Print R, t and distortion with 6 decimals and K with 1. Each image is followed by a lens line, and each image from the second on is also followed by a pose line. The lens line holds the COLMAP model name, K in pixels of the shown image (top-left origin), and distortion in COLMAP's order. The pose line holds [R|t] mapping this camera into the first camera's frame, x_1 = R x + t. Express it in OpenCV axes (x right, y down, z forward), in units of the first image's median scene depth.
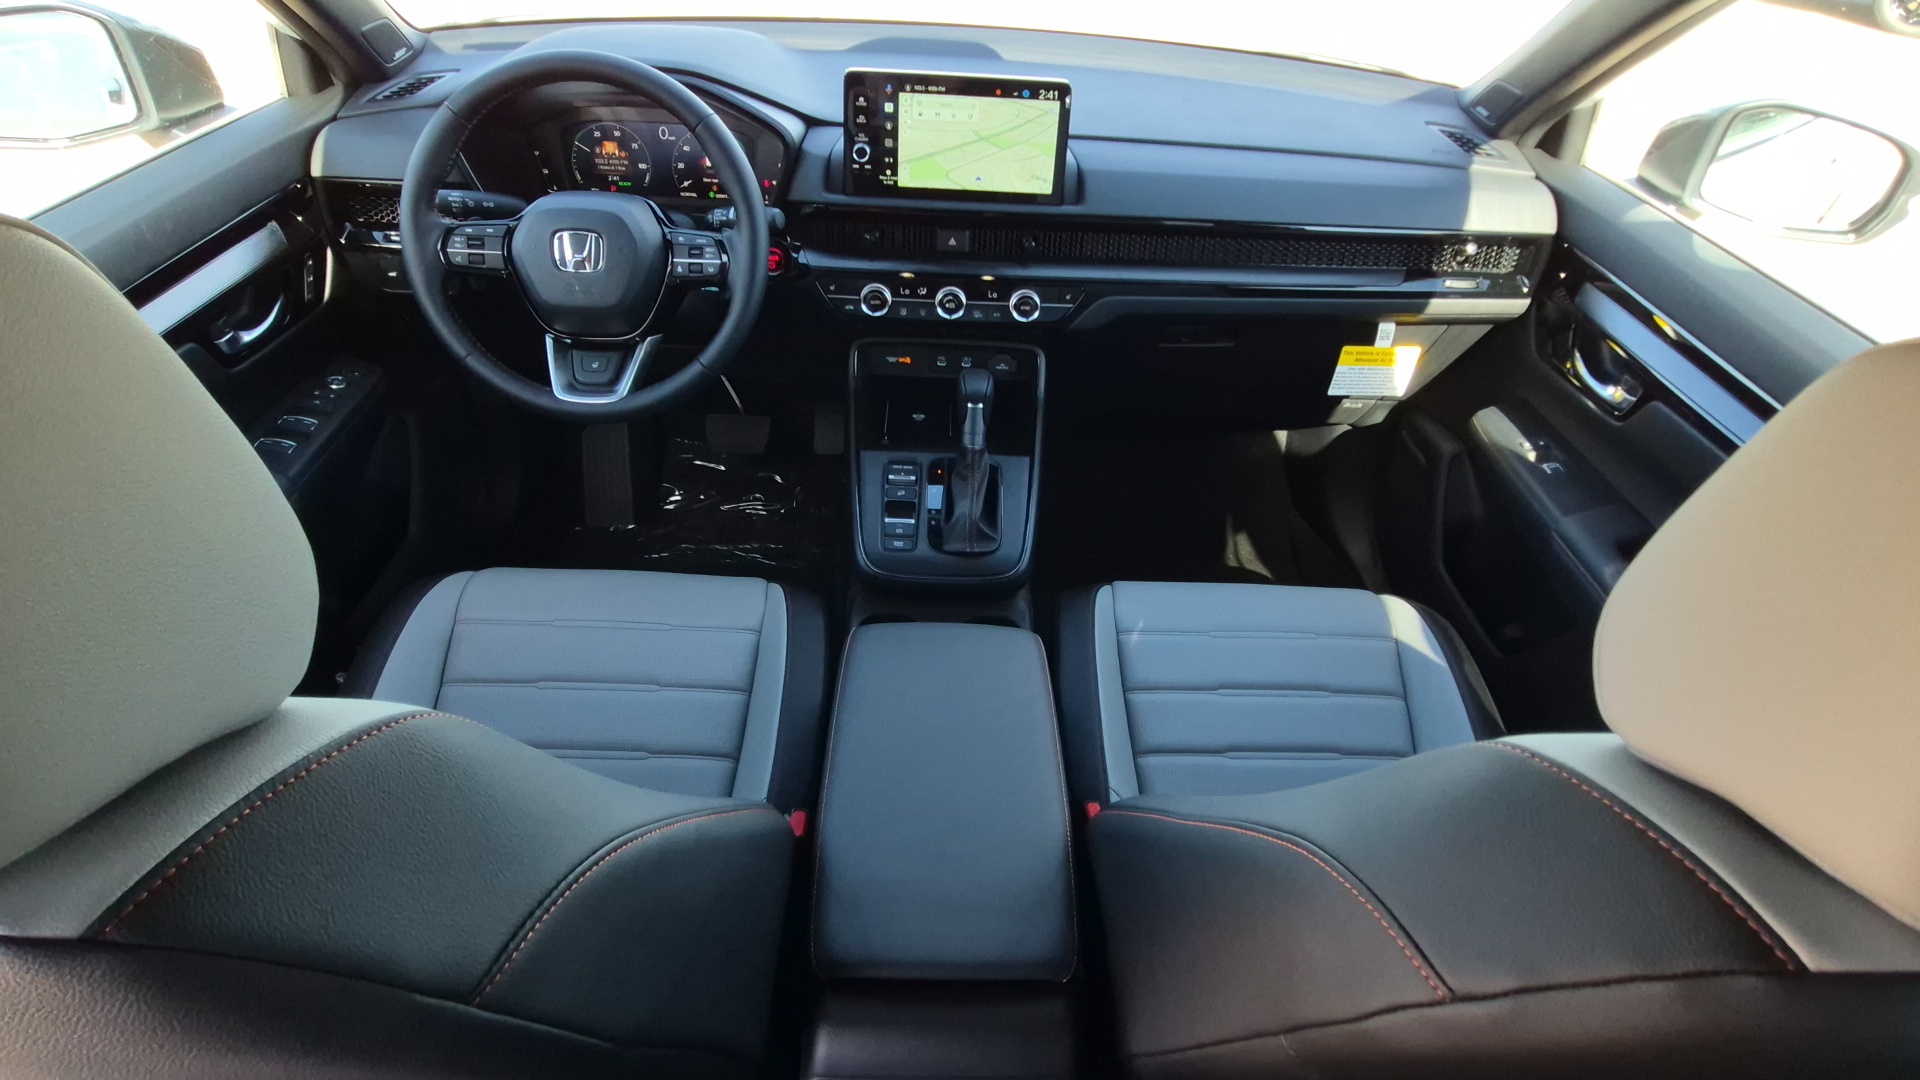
lens RADIAL K [[1022.3, 0, 960.0], [0, 1022.3, 540.0], [0, 0, 1]] dist [0.002450, 0.000516]
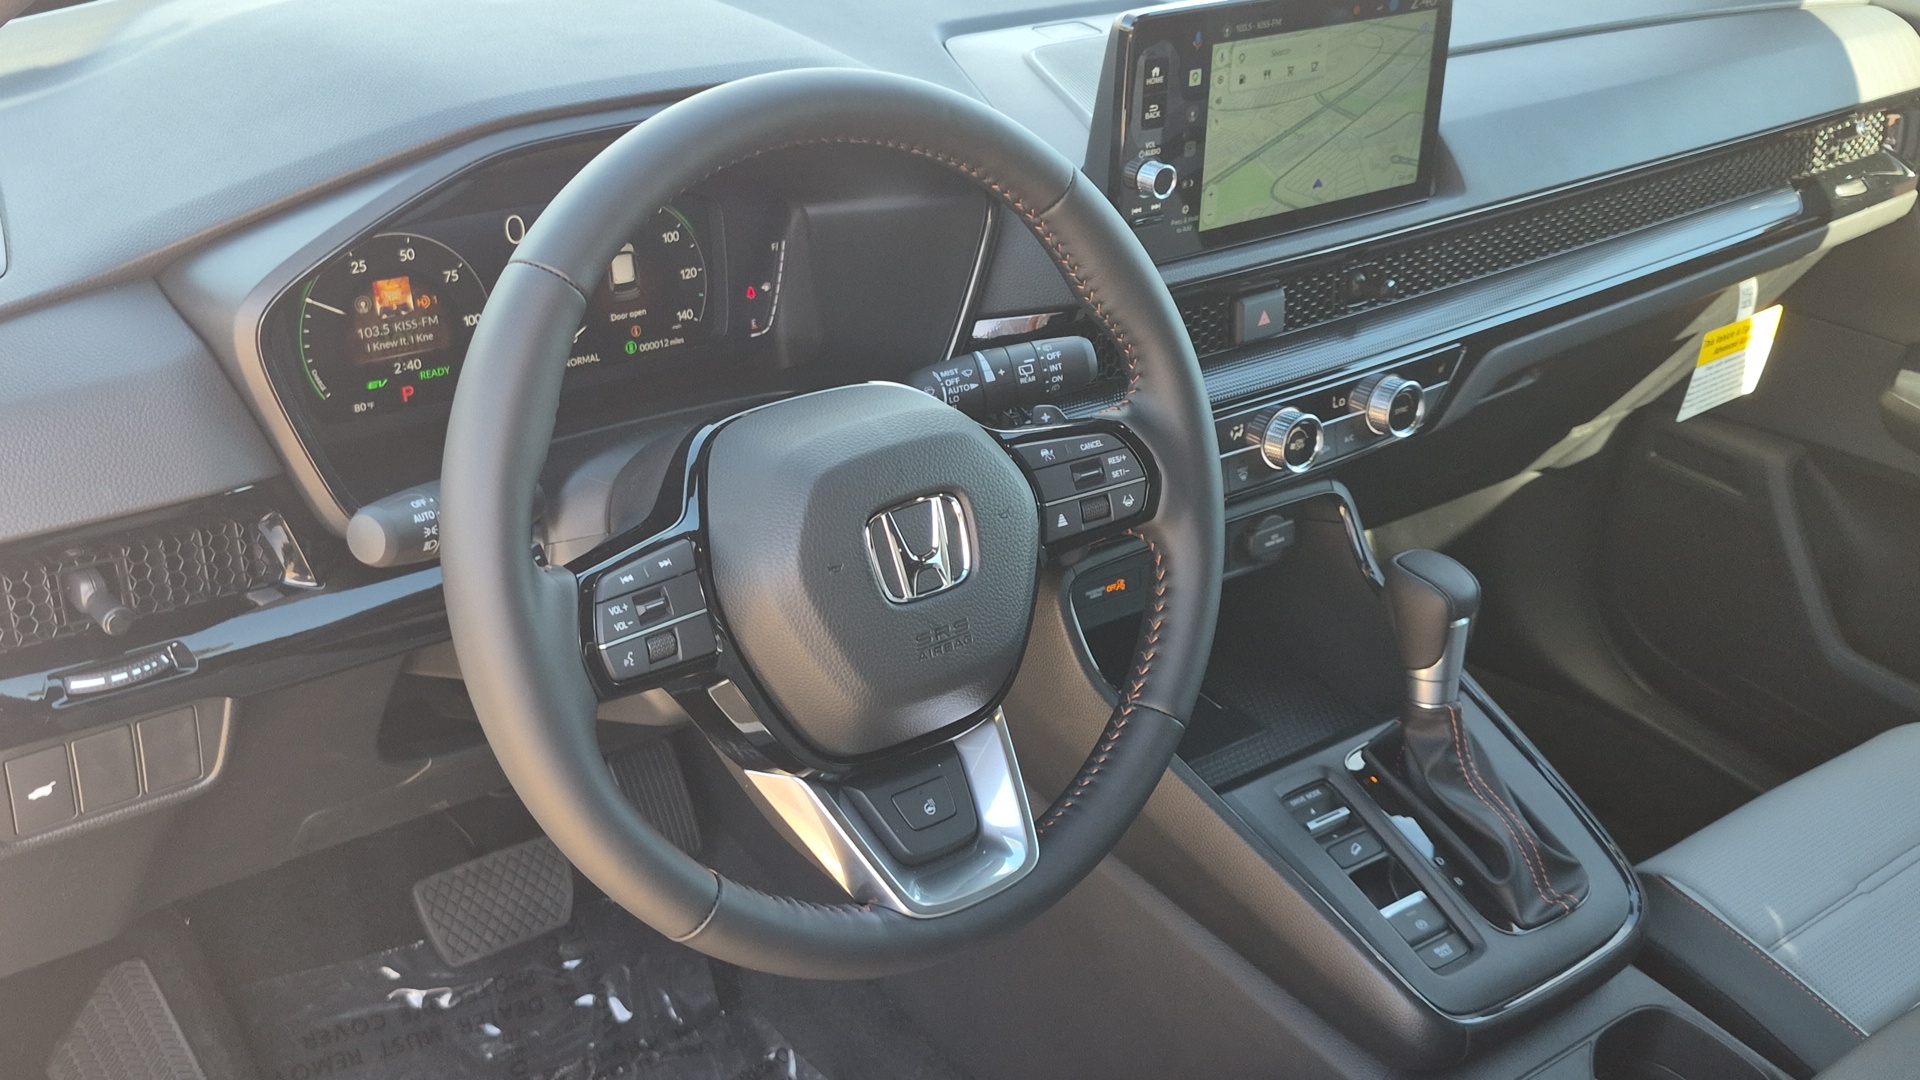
lens RADIAL K [[2183.3, 0, 959.0], [0, 2183.3, 586.0], [0, 0, 1]] dist [0.091993, 0.008866]
pose [[0.783362, -0.293988, 0.547645, -0.742782], [0.346812, 0.937905, 0.007402, -0.238996], [-0.515816, 0.184131, 0.836678, 0.245424]]
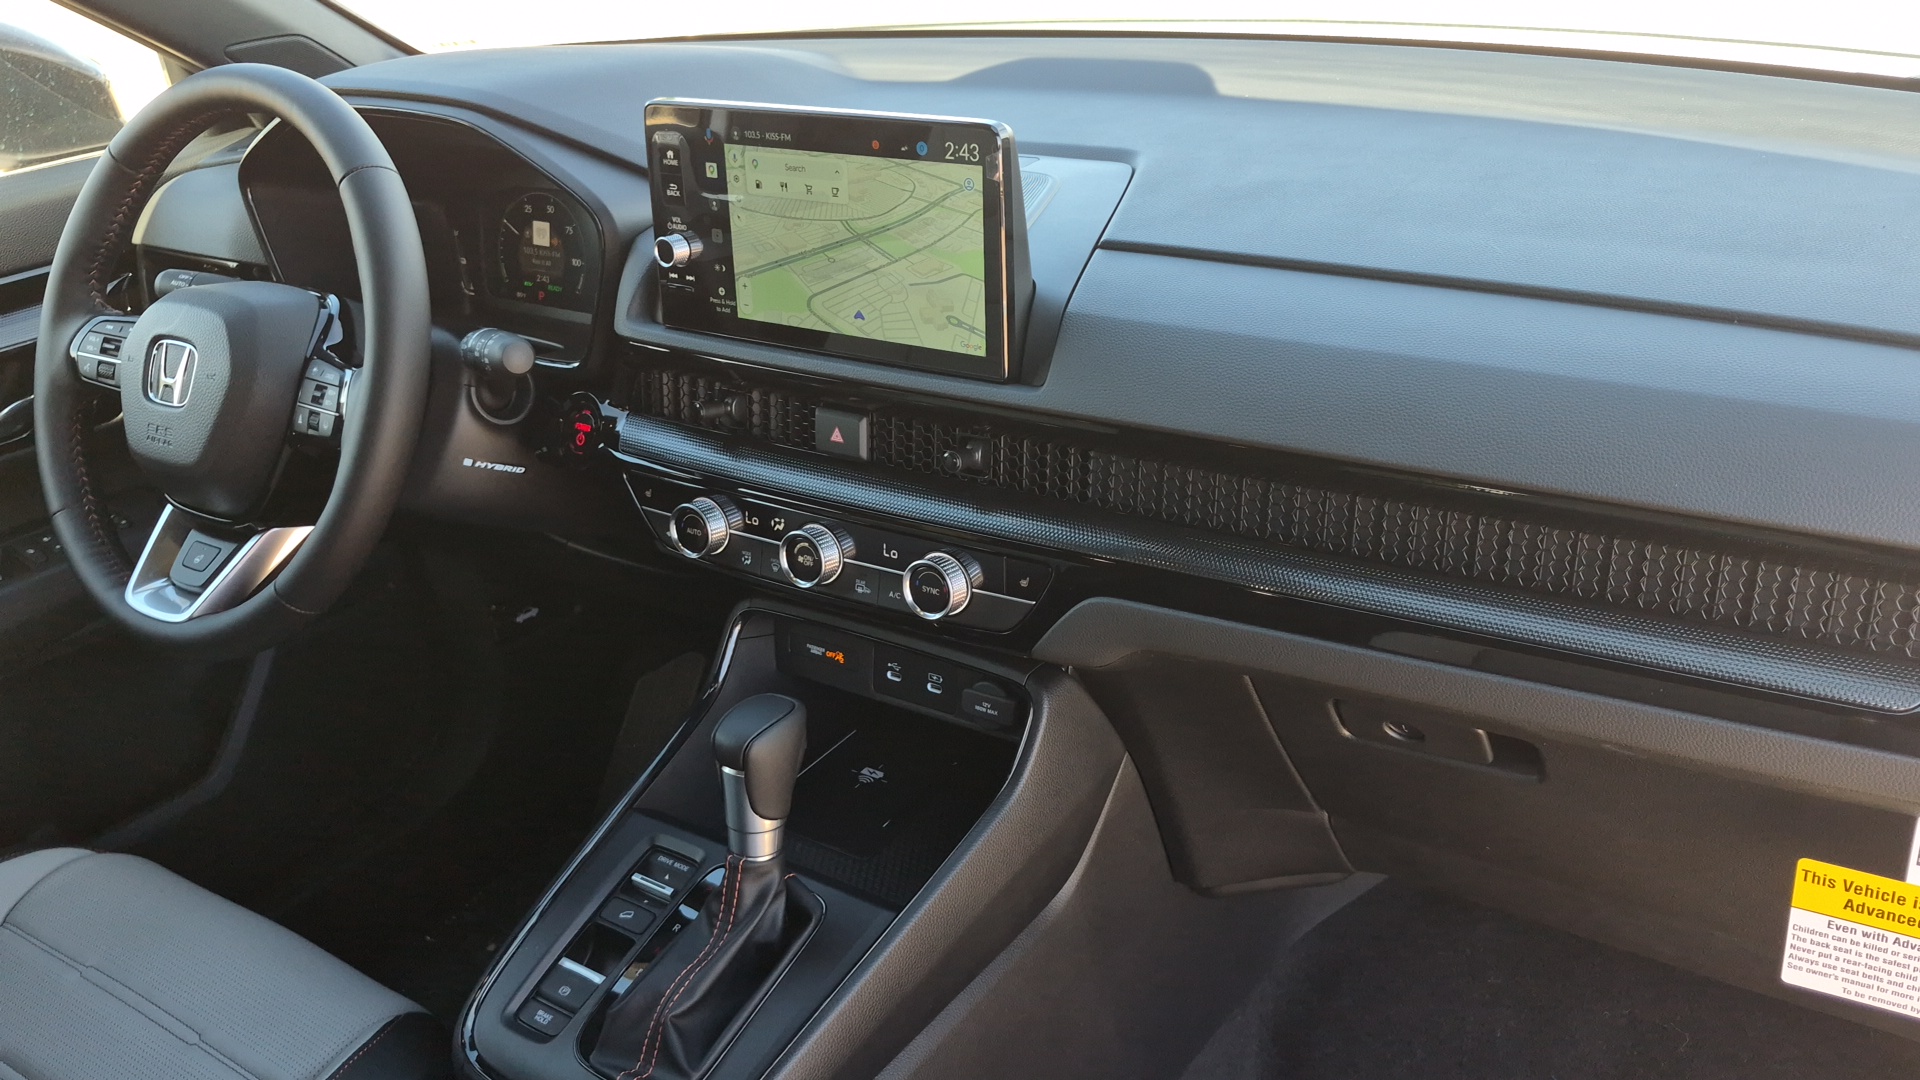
lens RADIAL K [[1711.0, 0, 960.0], [0, 1711.0, 540.0], [0, 0, 1]] dist [0.070842, -0.008242]
pose [[0.801805, 0.144908, -0.579750, 0.537287], [-0.265833, 0.955368, -0.128858, -0.159631], [0.535202, 0.257436, 0.804541, 0.400781]]
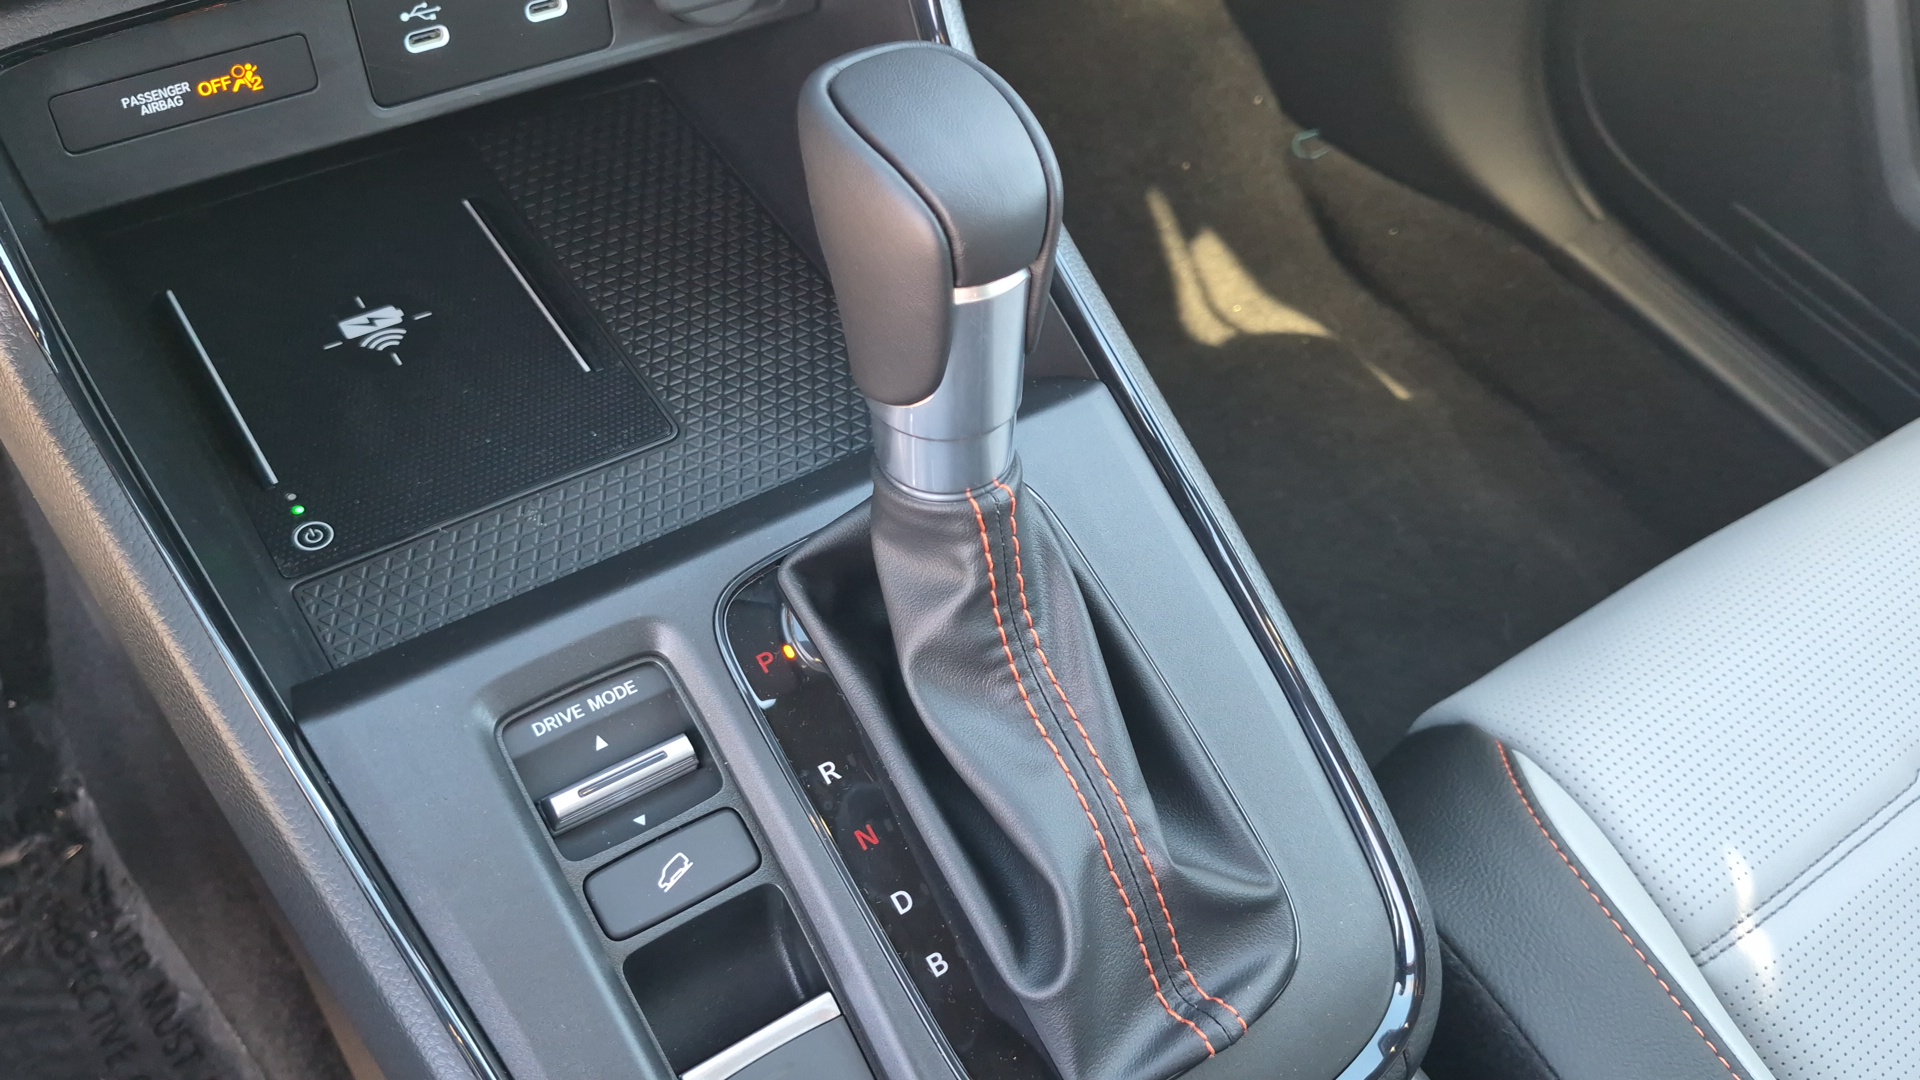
lens RADIAL K [[1711.0, 0, 960.0], [0, 1711.0, 540.0], [0, 0, 1]] dist [0.070842, -0.008242]
pose [[0.829612, -0.405136, 0.384199, -0.112281], [0.299328, 0.903588, 0.306482, -0.182390], [-0.471325, -0.139260, 0.870896, 0.757572]]
